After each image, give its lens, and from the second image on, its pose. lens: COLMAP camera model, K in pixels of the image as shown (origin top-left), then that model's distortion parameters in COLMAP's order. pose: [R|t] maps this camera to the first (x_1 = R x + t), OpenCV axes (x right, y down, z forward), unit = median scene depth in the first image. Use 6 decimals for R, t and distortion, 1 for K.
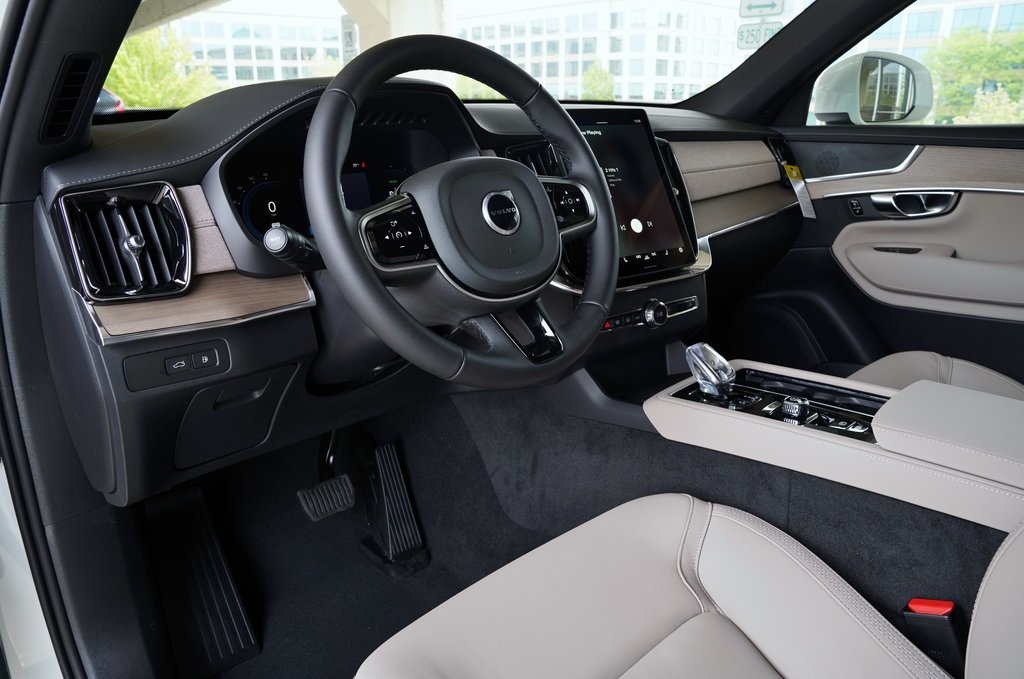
lens RADIAL K [[712.1, 0, 512.4], [0, 712.1, 342.5], [0, 0, 1]] dist [-0.119013, 0.071537]
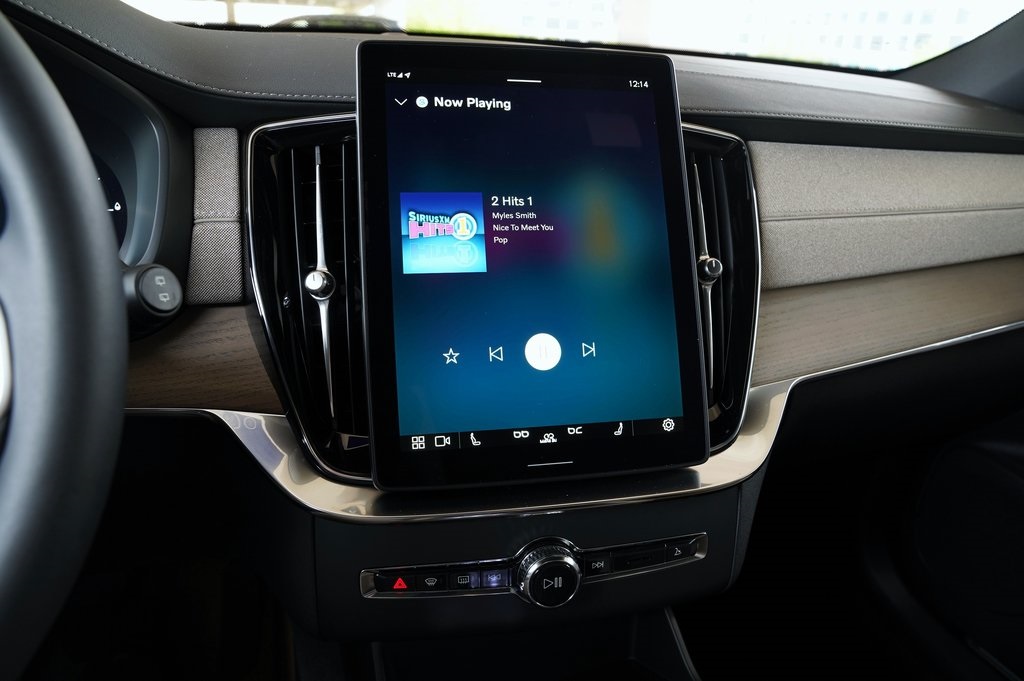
lens RADIAL K [[712.1, 0, 515.7], [0, 712.1, 341.2], [0, 0, 1]] dist [-0.119013, 0.071537]
pose [[0.920139, 0.193909, -0.340211, 0.295916], [-0.176318, 0.980895, 0.082206, -0.201259], [0.349651, -0.015656, 0.936749, 0.627916]]
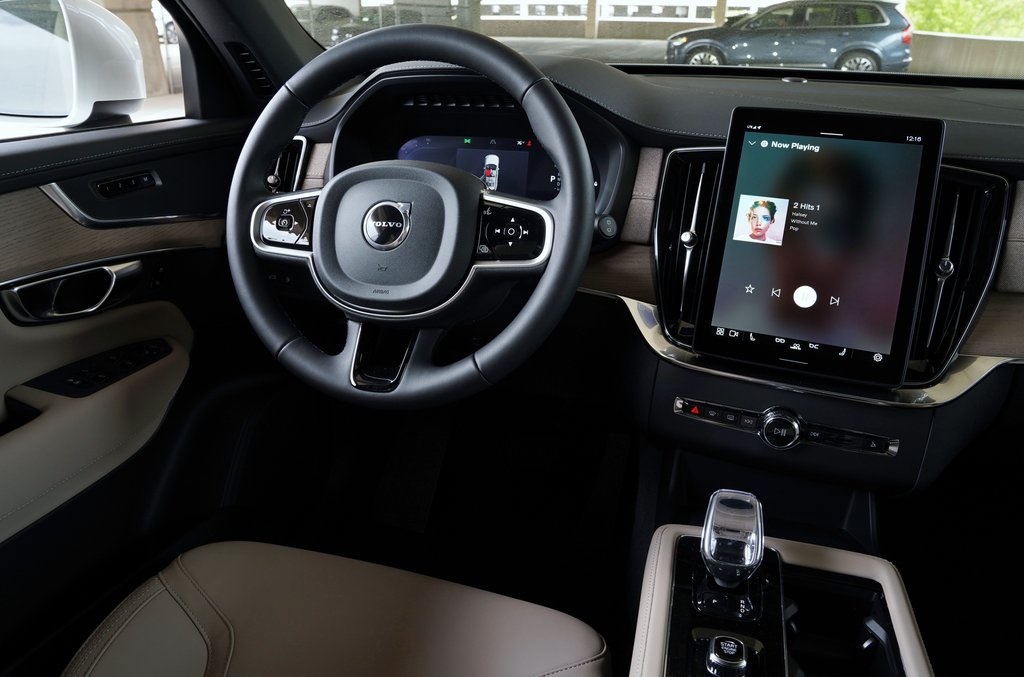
lens RADIAL K [[712.1, 0, 513.6], [0, 712.1, 332.0], [0, 0, 1]] dist [-0.119013, 0.071537]
pose [[0.518262, 0.354391, -0.778339, 0.556921], [-0.286974, 0.929398, 0.232088, -0.208563], [0.805637, 0.103081, 0.583373, 0.404473]]
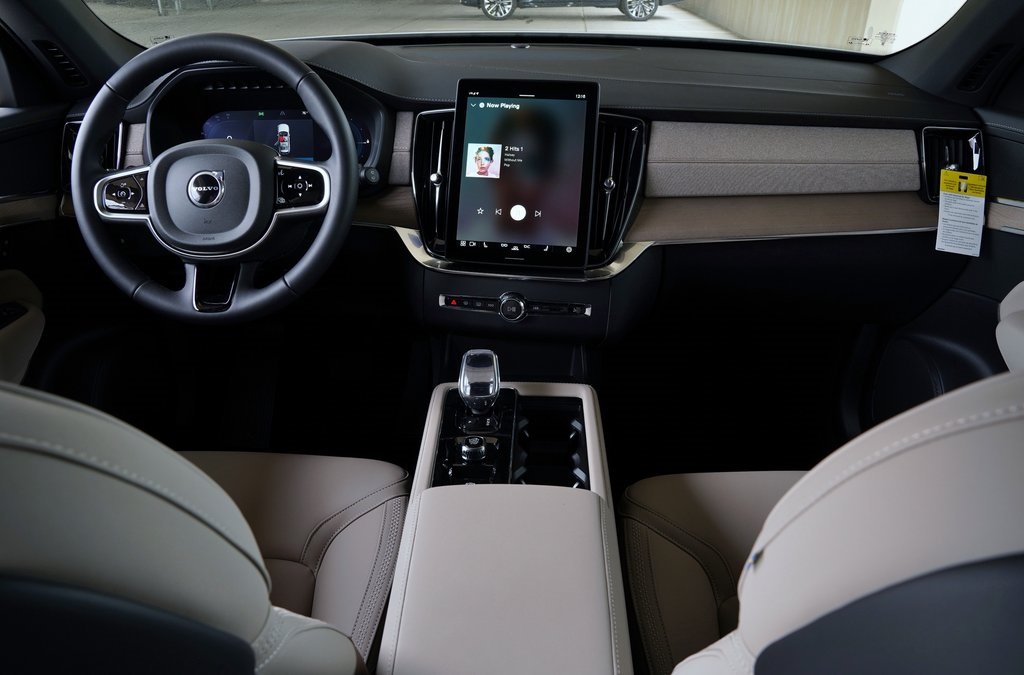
lens RADIAL K [[712.1, 0, 511.3], [0, 712.1, 332.5], [0, 0, 1]] dist [-0.119013, 0.071537]
pose [[0.722455, 0.338285, -0.603011, 0.796396], [-0.233434, 0.940265, 0.247810, -0.248150], [0.650821, -0.038268, 0.758266, 0.272371]]
